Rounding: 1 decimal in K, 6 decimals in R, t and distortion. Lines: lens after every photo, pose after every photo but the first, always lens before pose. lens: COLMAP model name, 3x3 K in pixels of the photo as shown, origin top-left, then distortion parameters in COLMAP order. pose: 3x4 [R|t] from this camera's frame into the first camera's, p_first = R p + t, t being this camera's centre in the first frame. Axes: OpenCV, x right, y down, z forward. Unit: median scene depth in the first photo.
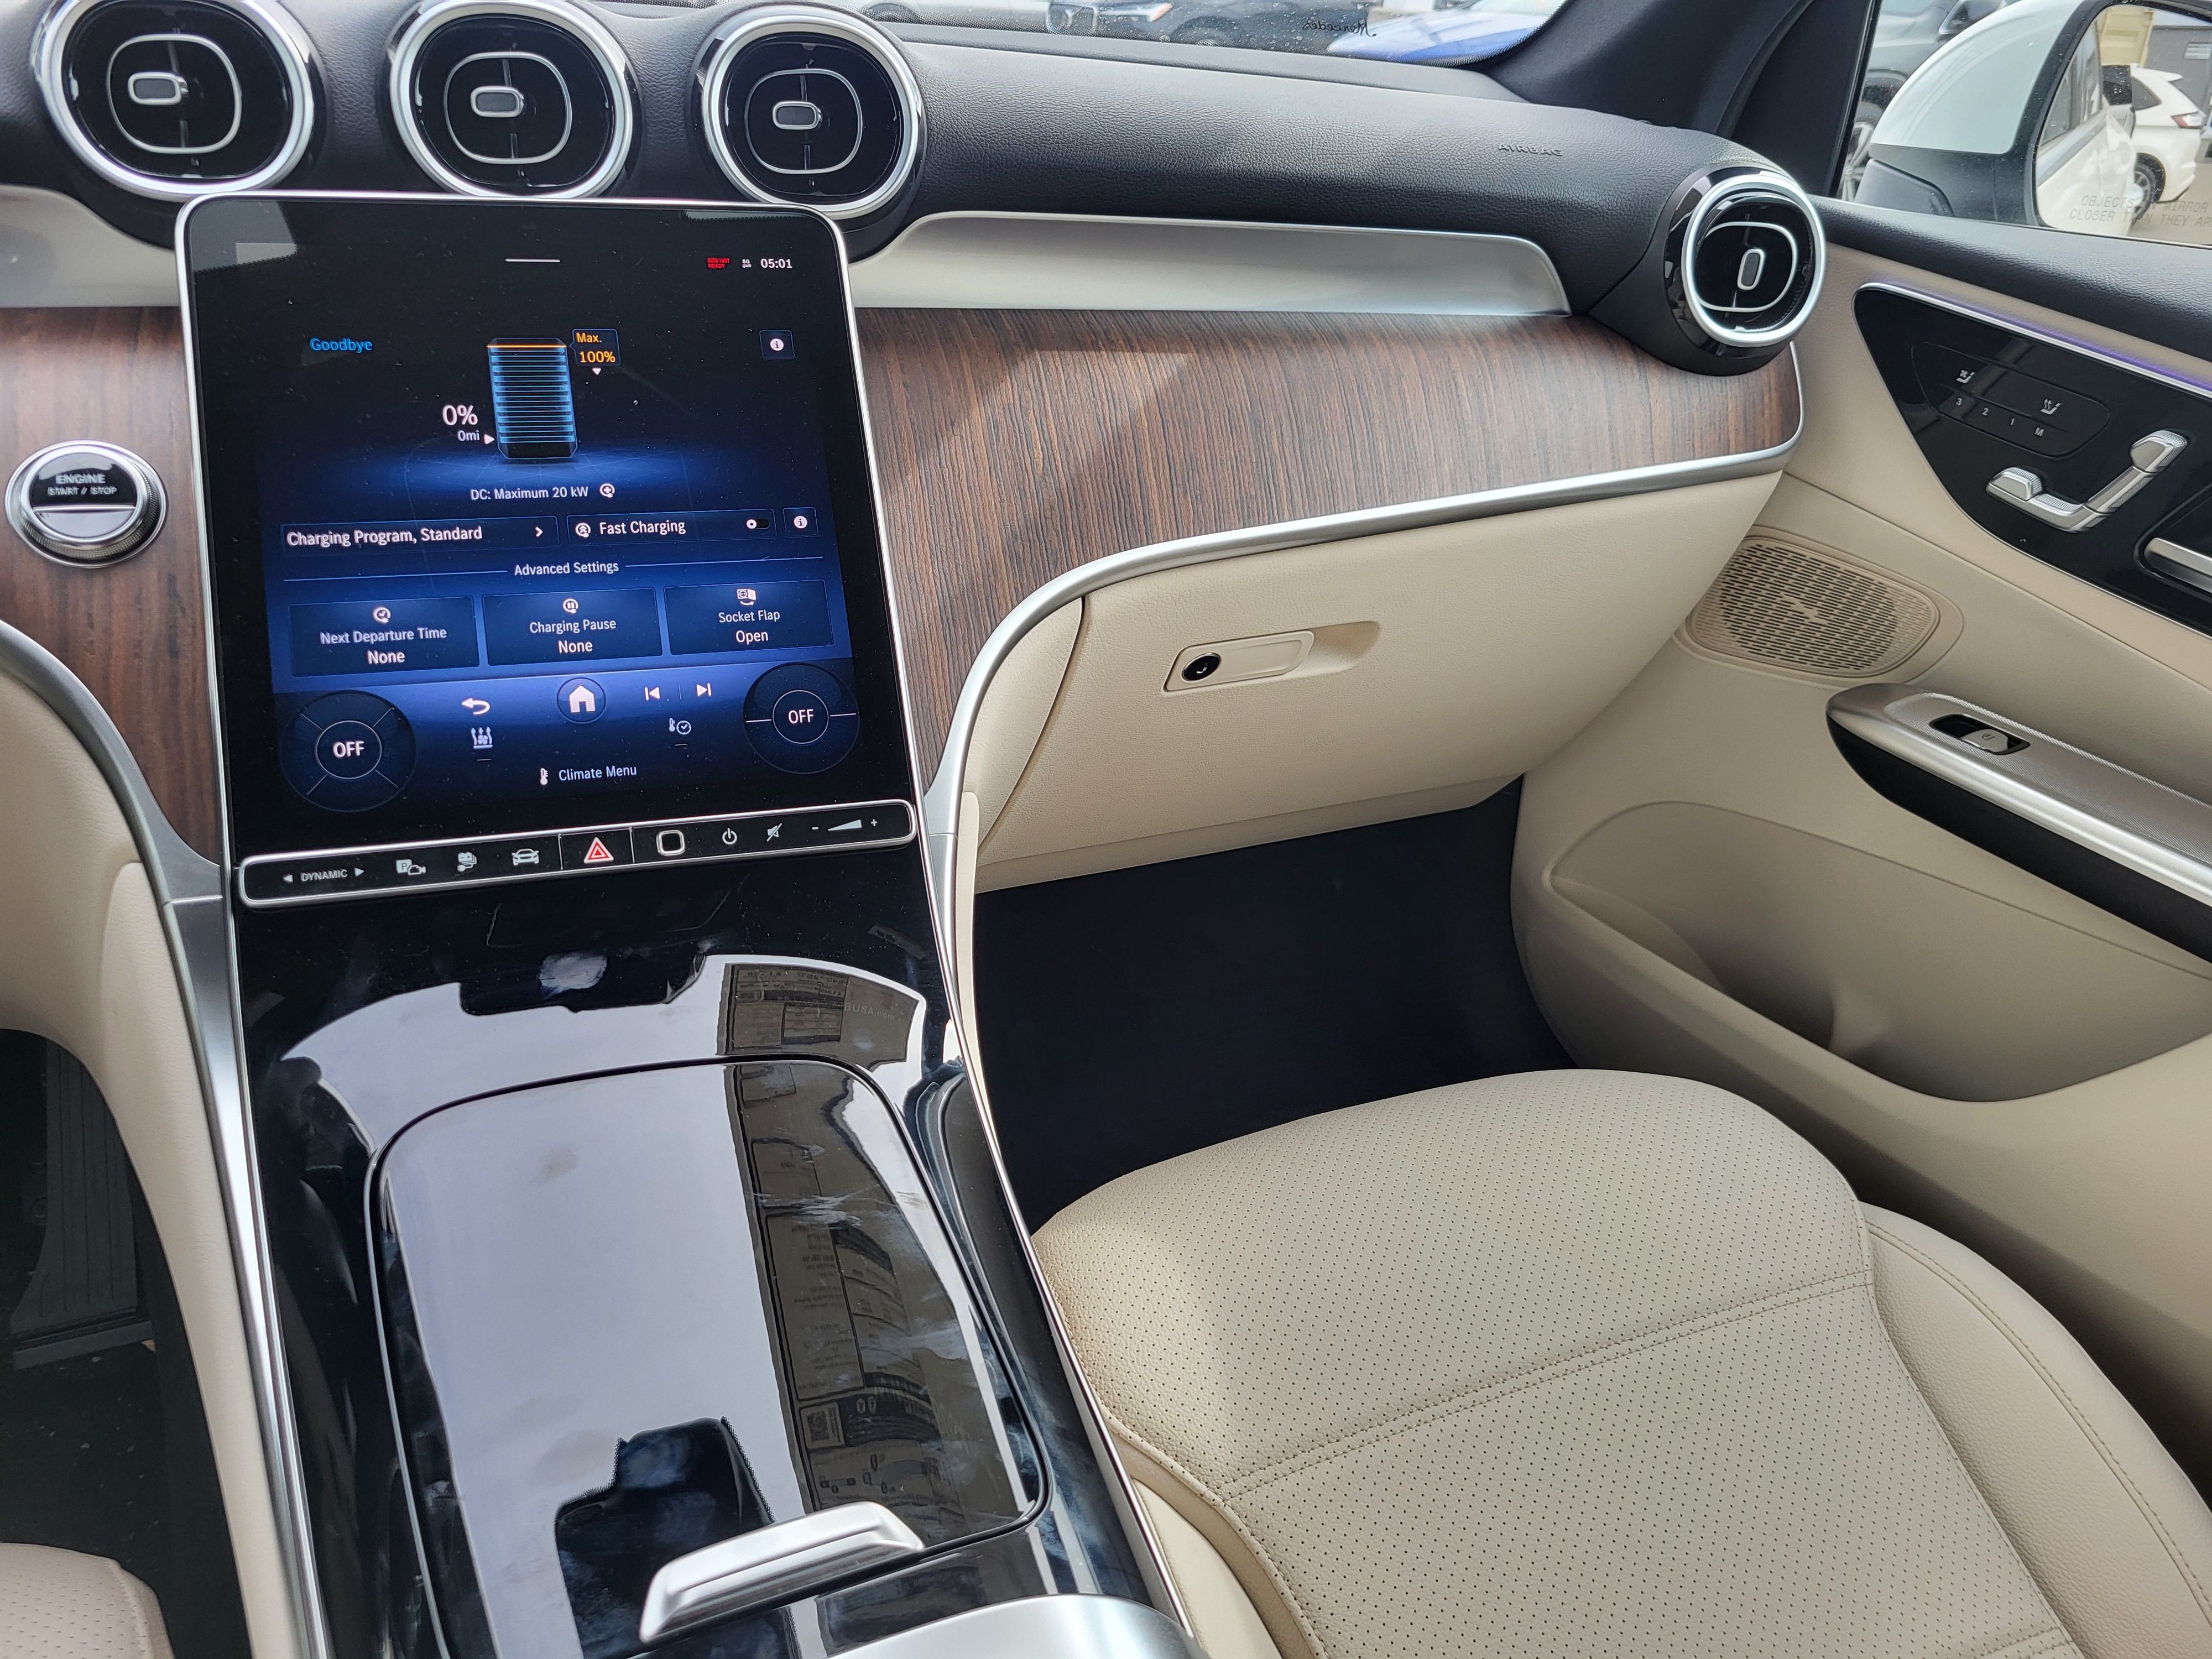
lens RADIAL K [[1716.8, 0, 1103.4], [0, 1716.8, 840.8], [0, 0, 1]] dist [0.033220, -0.009766]
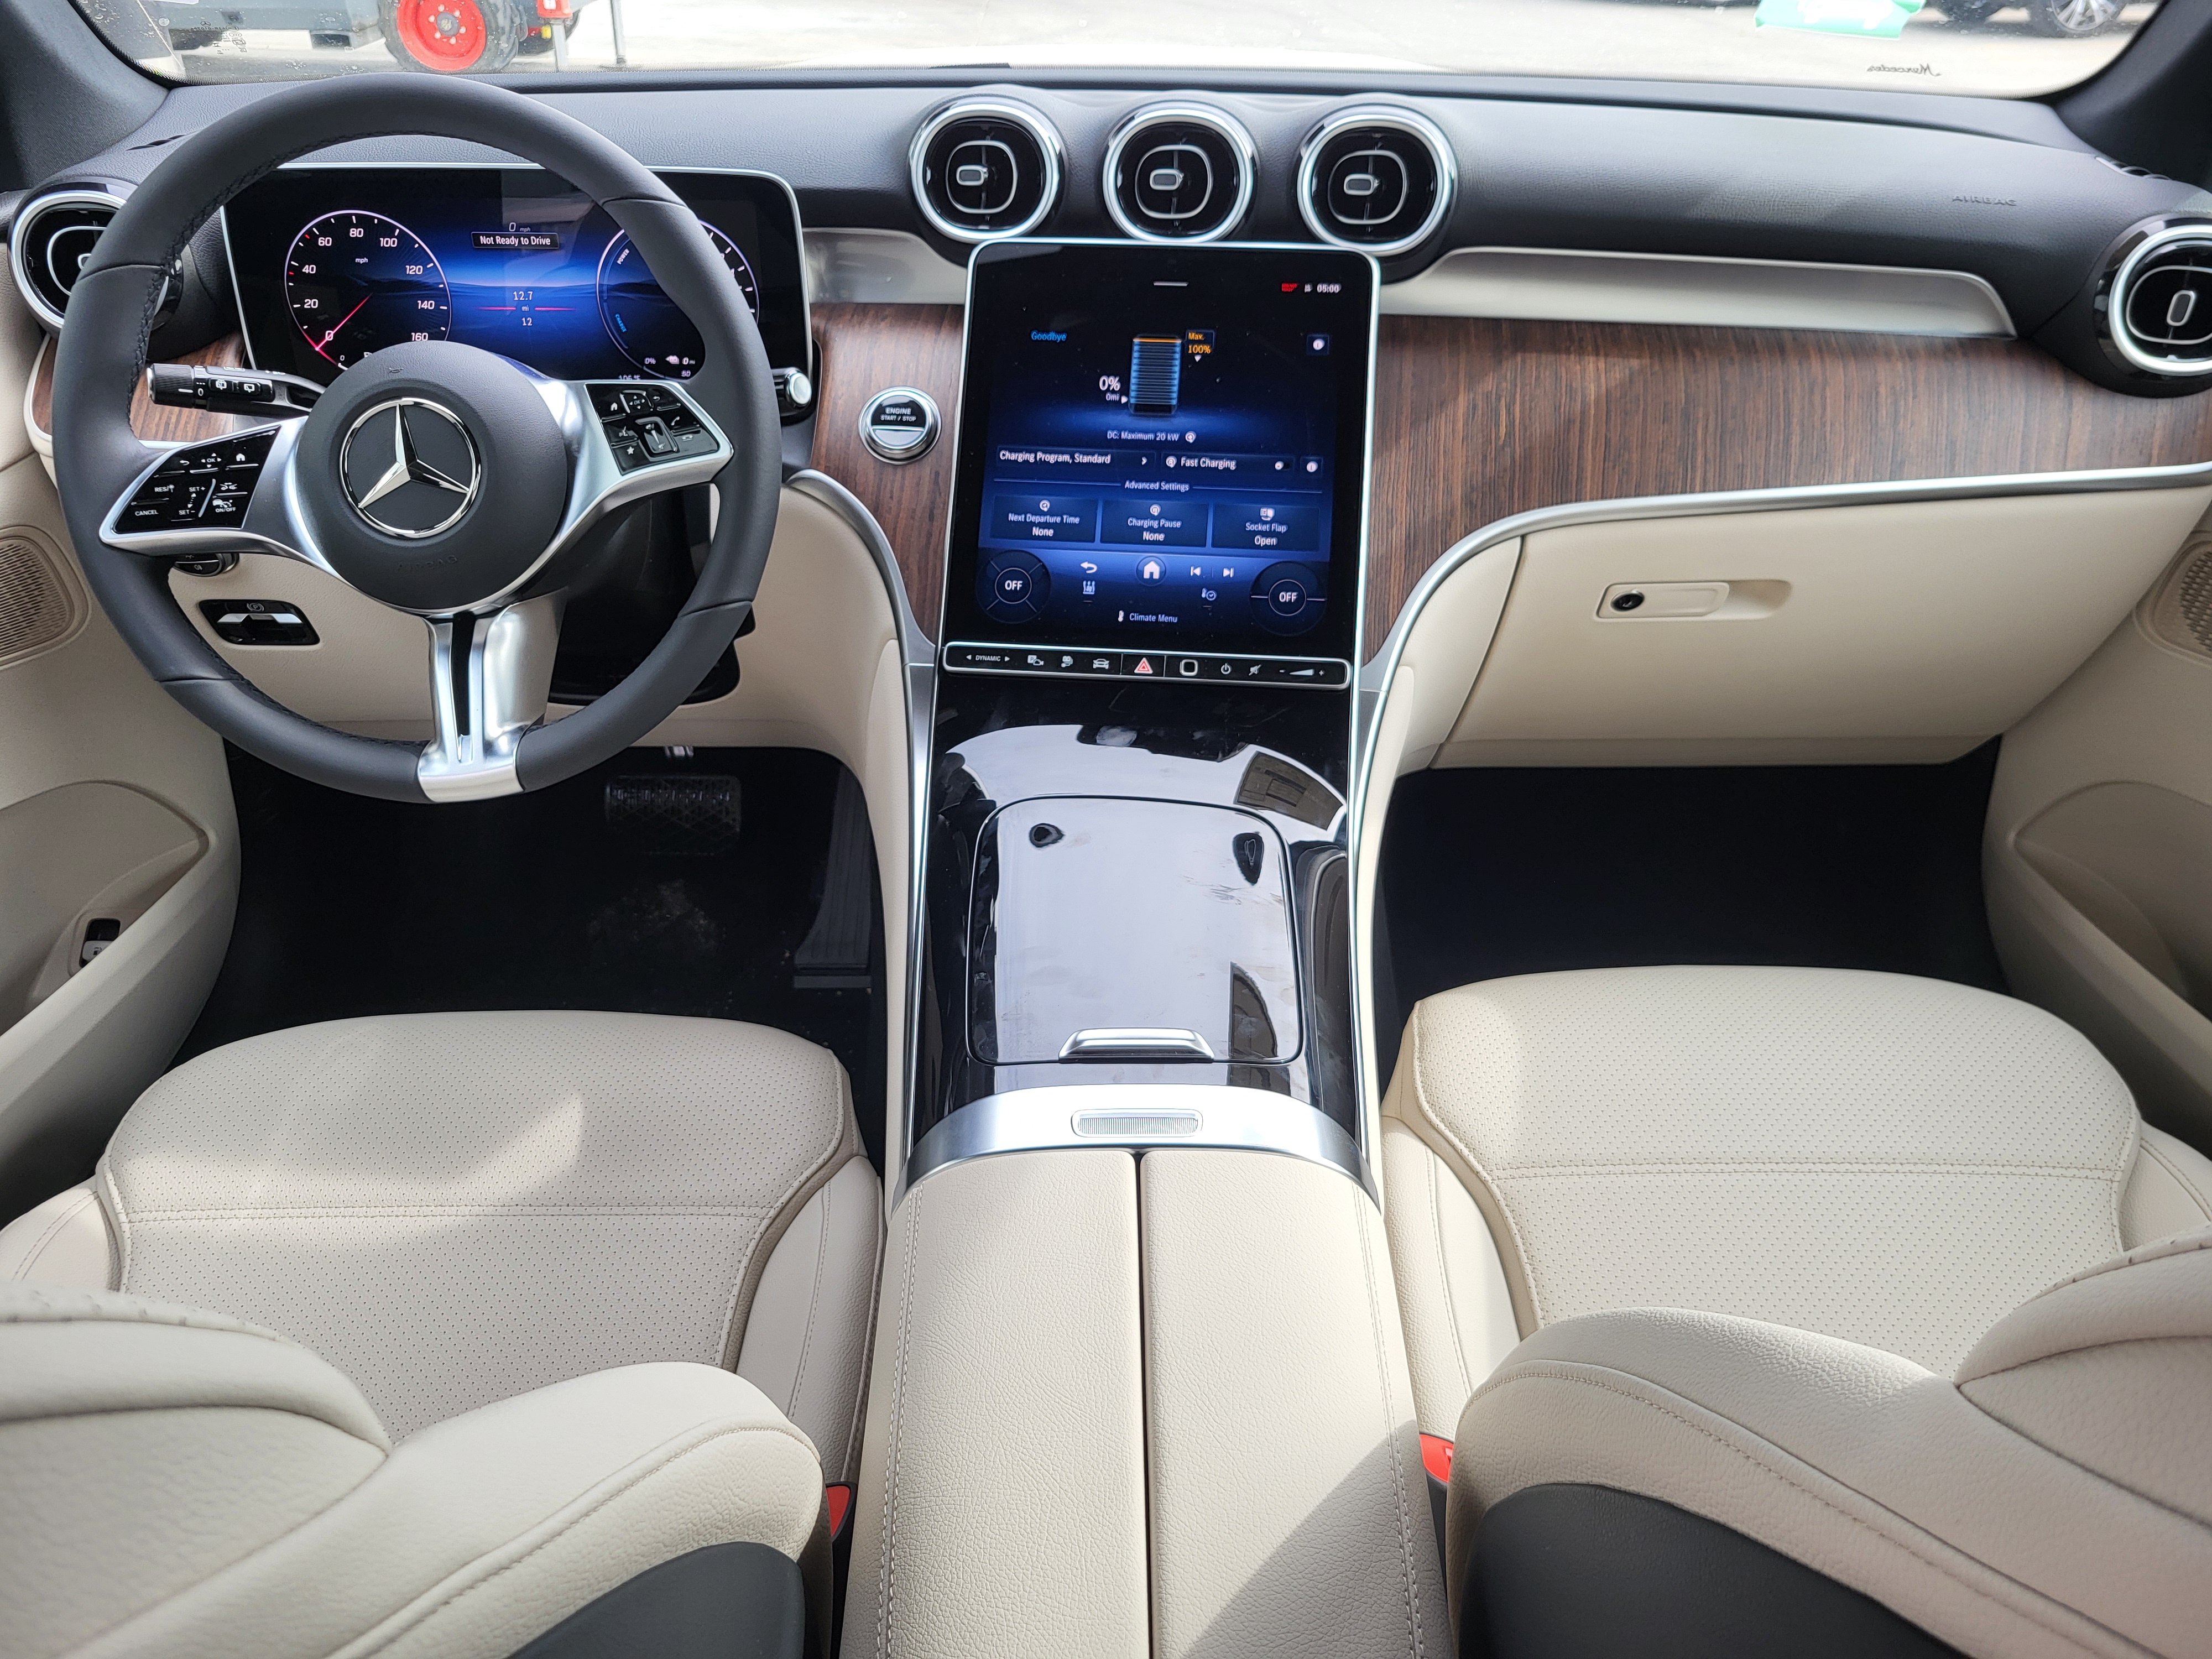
lens RADIAL K [[1668.5, 0, 1106.0], [0, 1668.5, 829.5], [0, 0, 1]] dist [0.016808, 0.001395]
pose [[0.910628, 0.160632, -0.380728, 0.271274], [-0.145350, 0.986988, 0.068767, 0.051495], [0.386820, -0.007283, 0.922127, -0.412233]]
